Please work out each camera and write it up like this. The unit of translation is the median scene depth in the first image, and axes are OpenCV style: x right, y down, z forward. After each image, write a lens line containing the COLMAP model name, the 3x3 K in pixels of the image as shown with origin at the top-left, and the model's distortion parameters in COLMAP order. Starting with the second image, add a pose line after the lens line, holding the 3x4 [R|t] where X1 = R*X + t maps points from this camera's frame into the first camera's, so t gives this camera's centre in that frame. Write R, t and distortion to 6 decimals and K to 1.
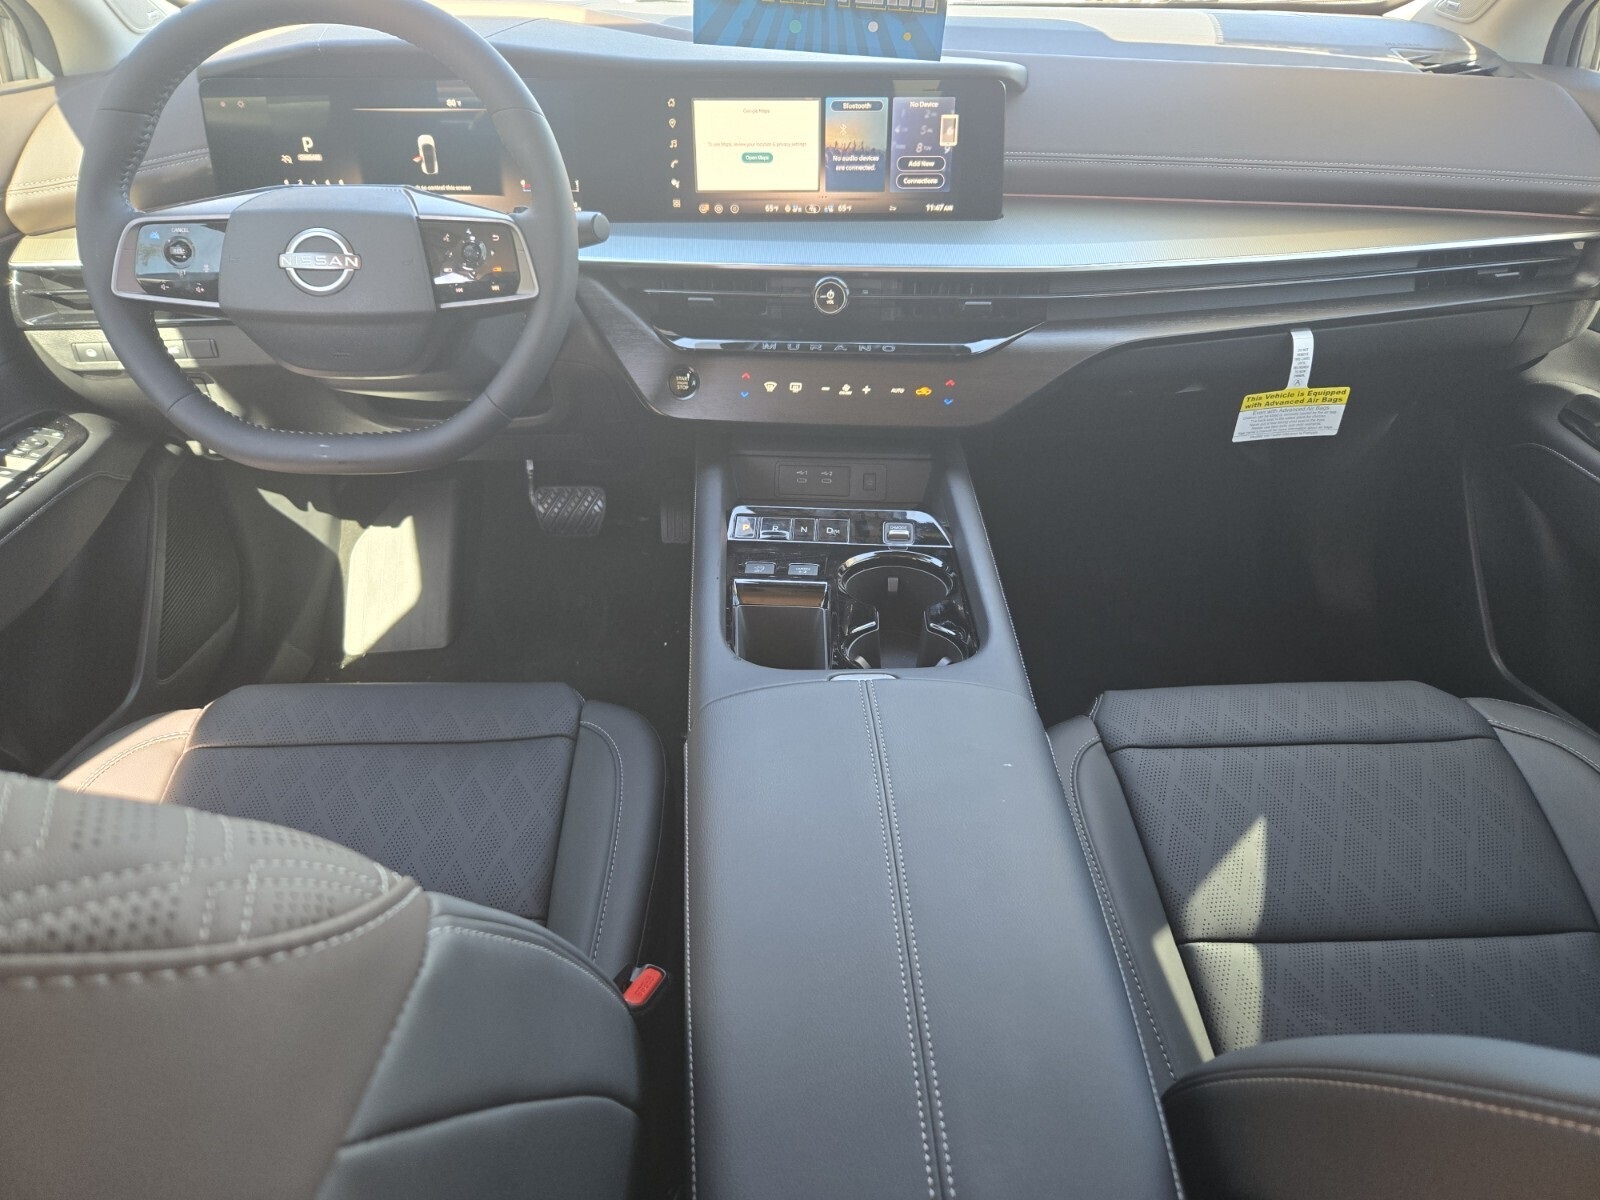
lens RADIAL K [[1117.2, 0, 805.5], [0, 1117.2, 606.8], [0, 0, 1]] dist [0.033902, -0.006603]
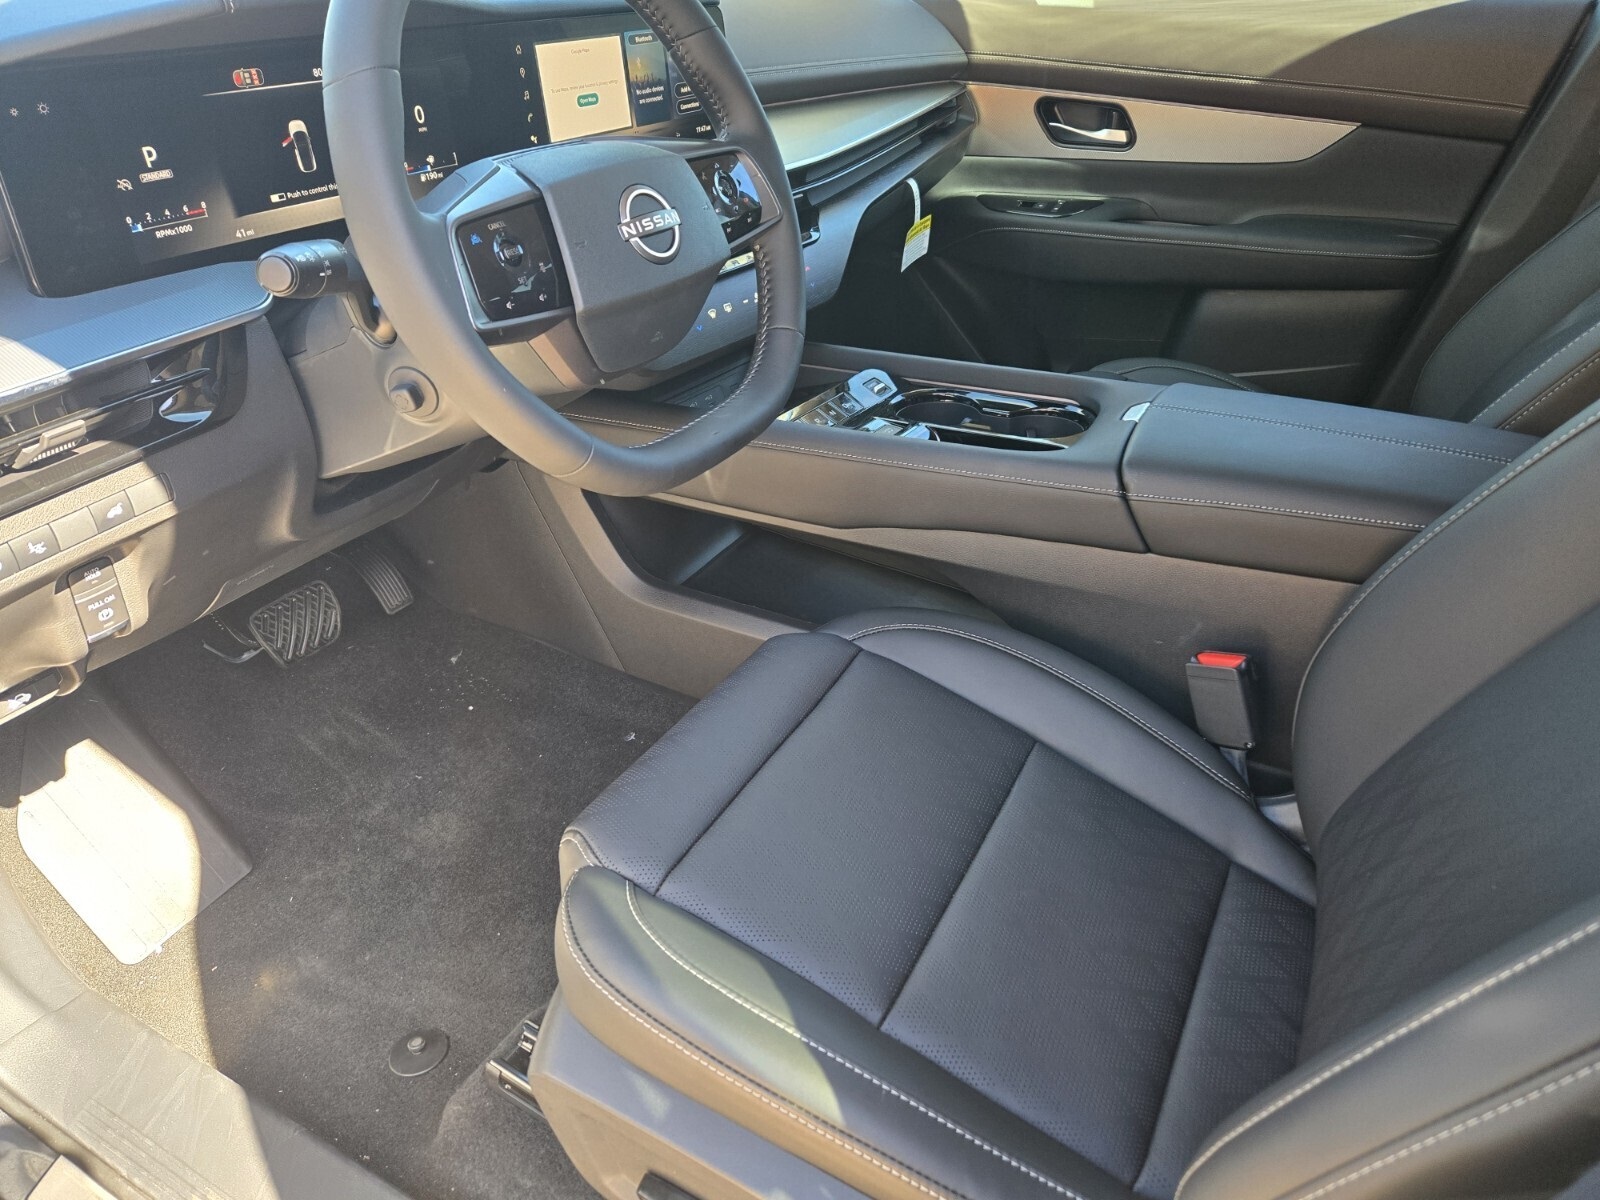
lens RADIAL K [[1117.2, 0, 805.5], [0, 1117.2, 606.8], [0, 0, 1]] dist [0.033902, -0.006603]
pose [[0.503553, -0.445974, 0.739960, -0.865563], [0.449918, 0.866534, 0.216084, -0.145743], [-0.737569, 0.224112, 0.636998, 0.338329]]
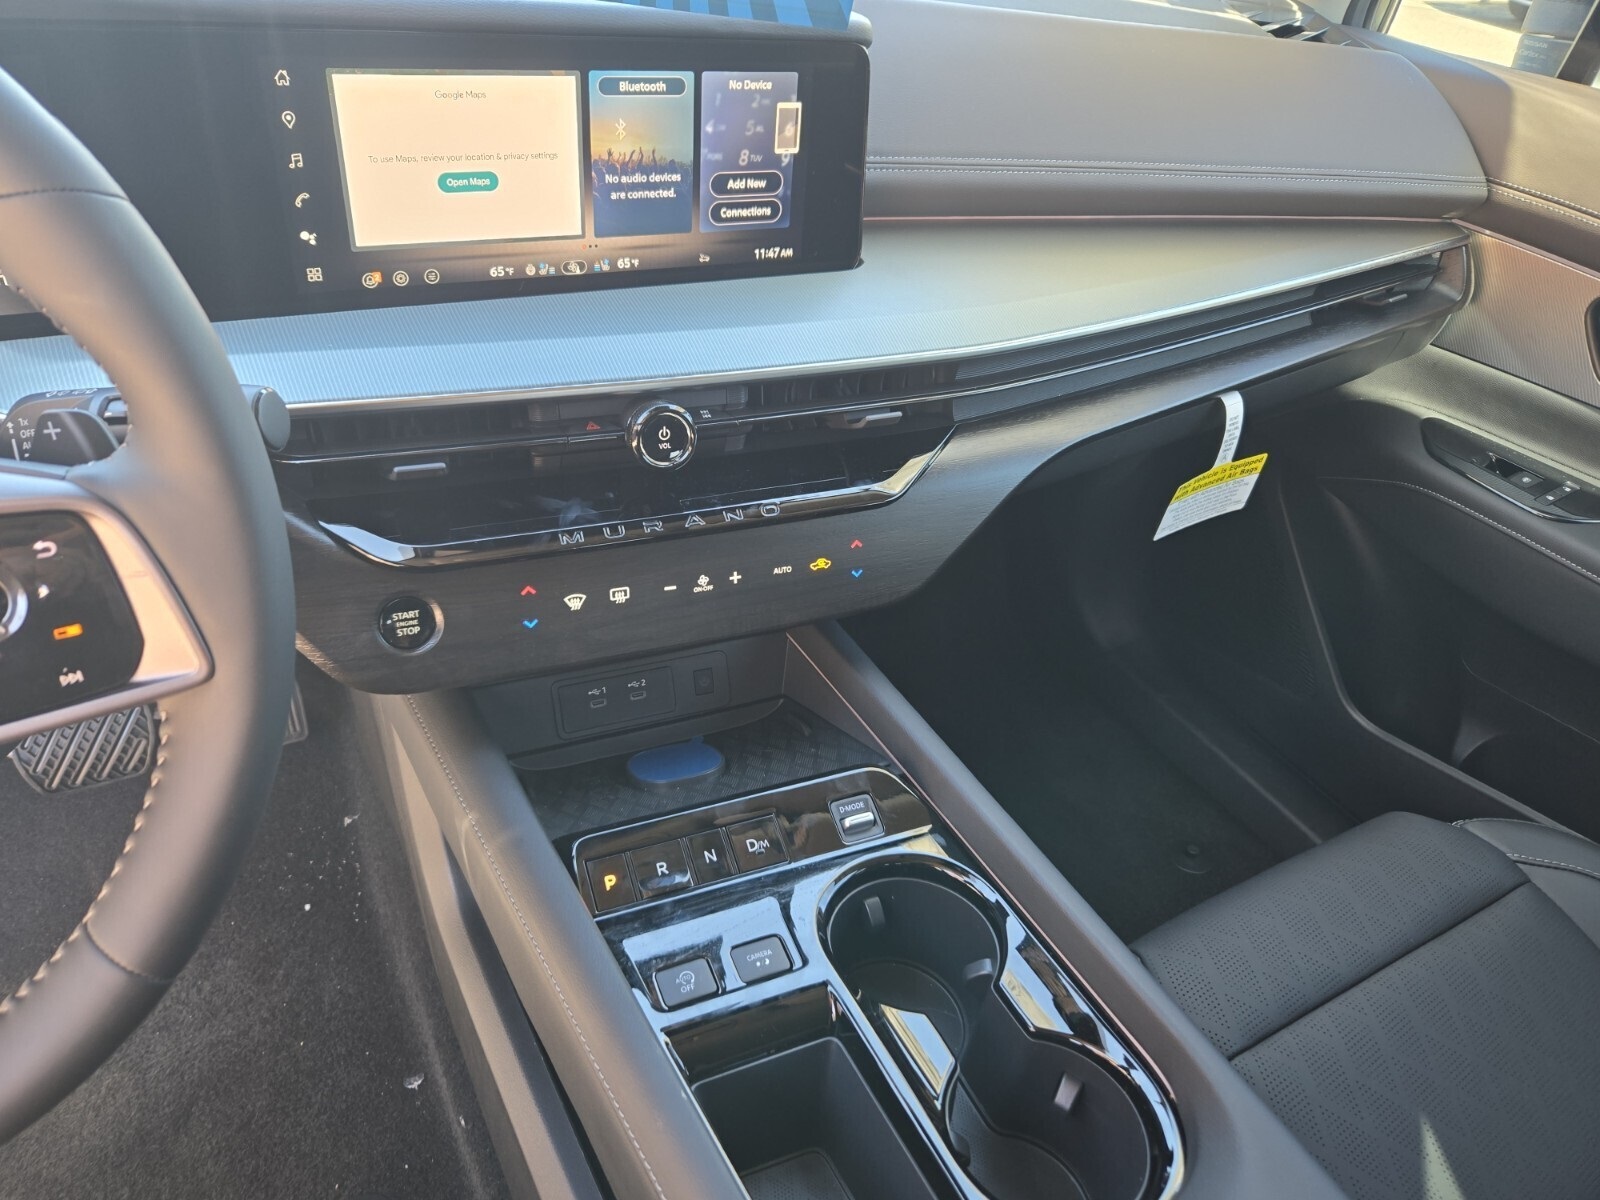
lens RADIAL K [[1117.2, 0, 805.5], [0, 1117.2, 606.8], [0, 0, 1]] dist [0.033902, -0.006603]
pose [[0.877165, -0.198882, 0.437066, -0.175434], [0.152101, 0.978406, 0.139954, -0.253796], [-0.455462, -0.056284, 0.888474, 0.443791]]
